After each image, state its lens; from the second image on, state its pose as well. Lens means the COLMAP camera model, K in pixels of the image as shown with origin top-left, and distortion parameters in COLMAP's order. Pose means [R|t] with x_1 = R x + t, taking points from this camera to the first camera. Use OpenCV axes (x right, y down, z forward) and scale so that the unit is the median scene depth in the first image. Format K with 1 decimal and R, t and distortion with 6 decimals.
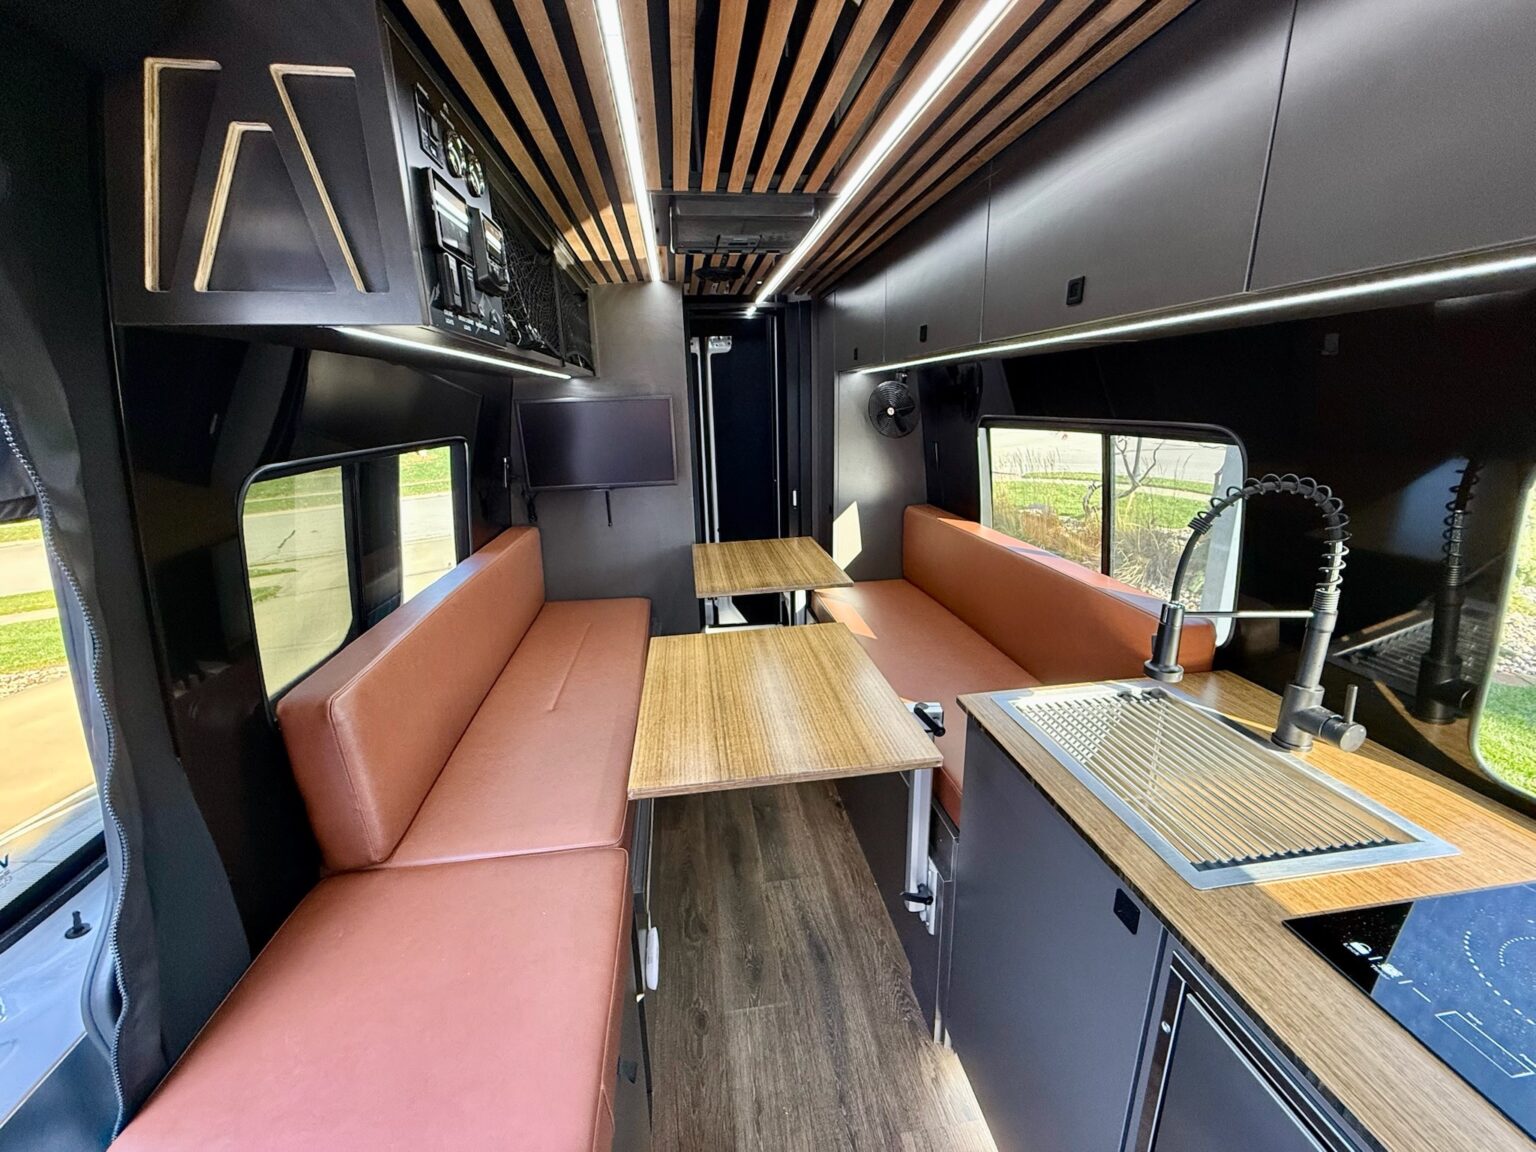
lens RADIAL K [[613.6, 0, 766.1], [0, 613.6, 574.7], [0, 0, 1]] dist [-0.001228, 0.000112]
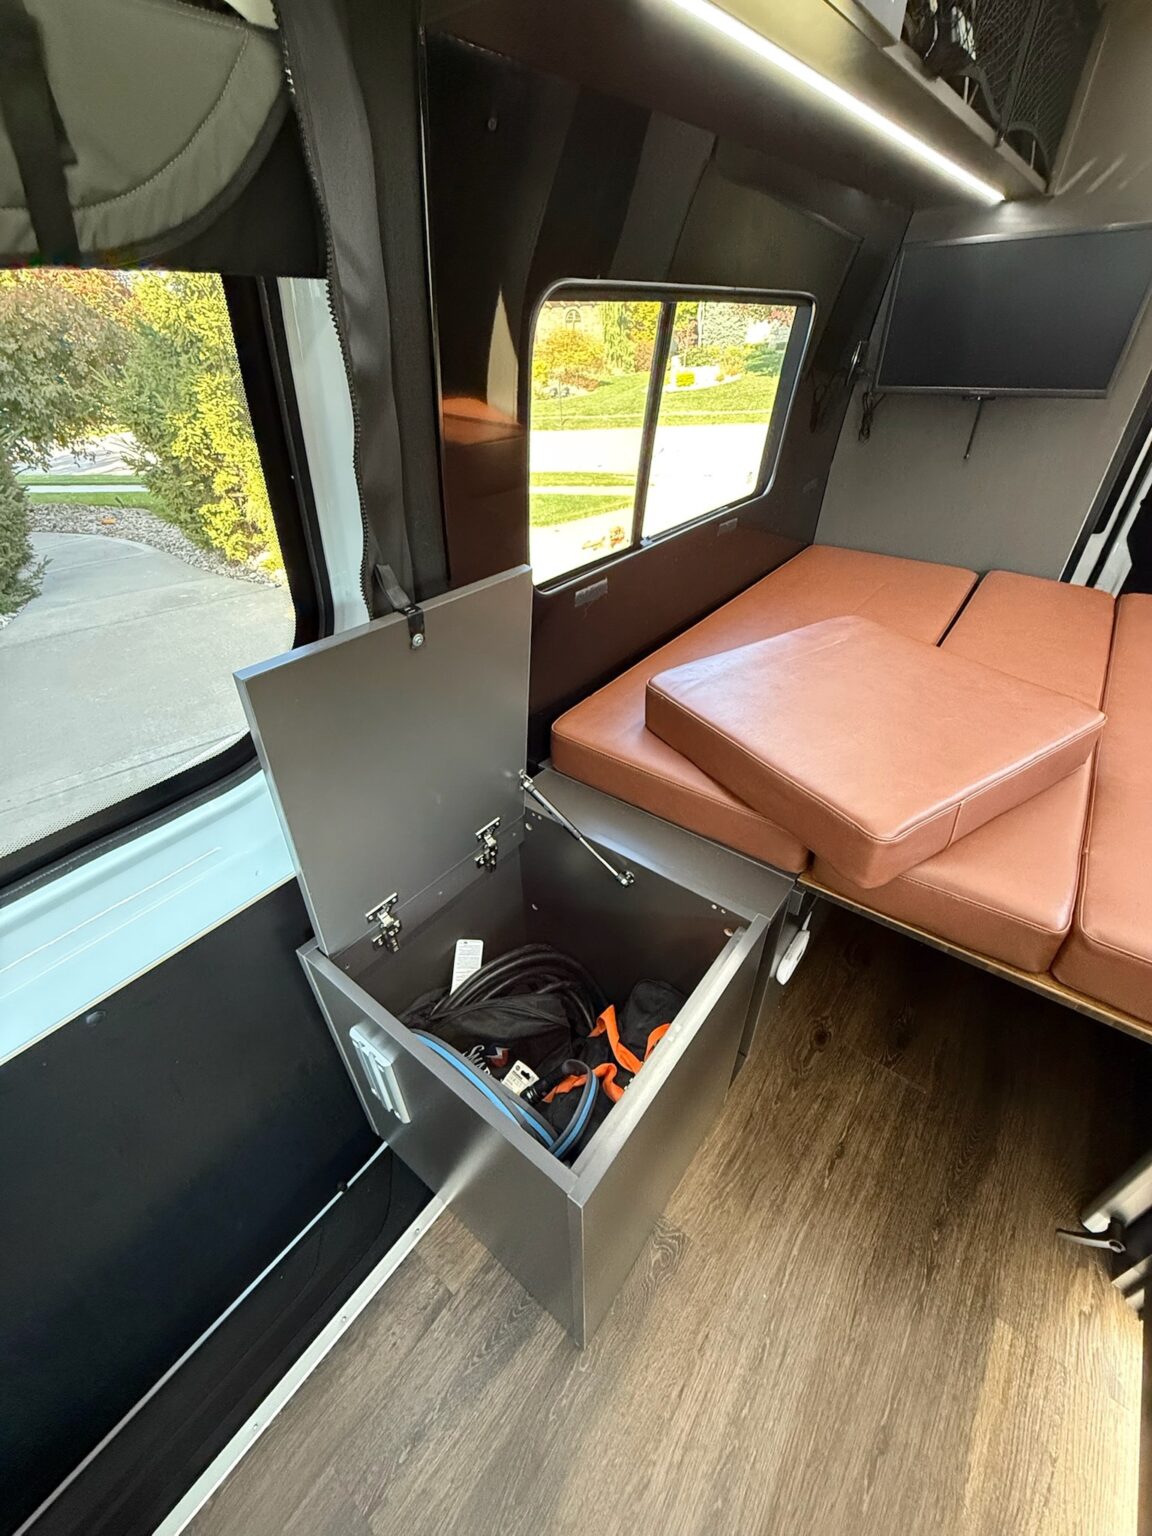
lens RADIAL K [[613.6, 0, 580.1], [0, 613.6, 760.1], [0, 0, 1]] dist [-0.001228, 0.000112]
pose [[0.695497, 0.419739, -0.583183, 0.005122], [-0.197268, 0.891991, 0.406740, 0.055348], [0.690919, -0.167843, 0.703179, 0.179529]]
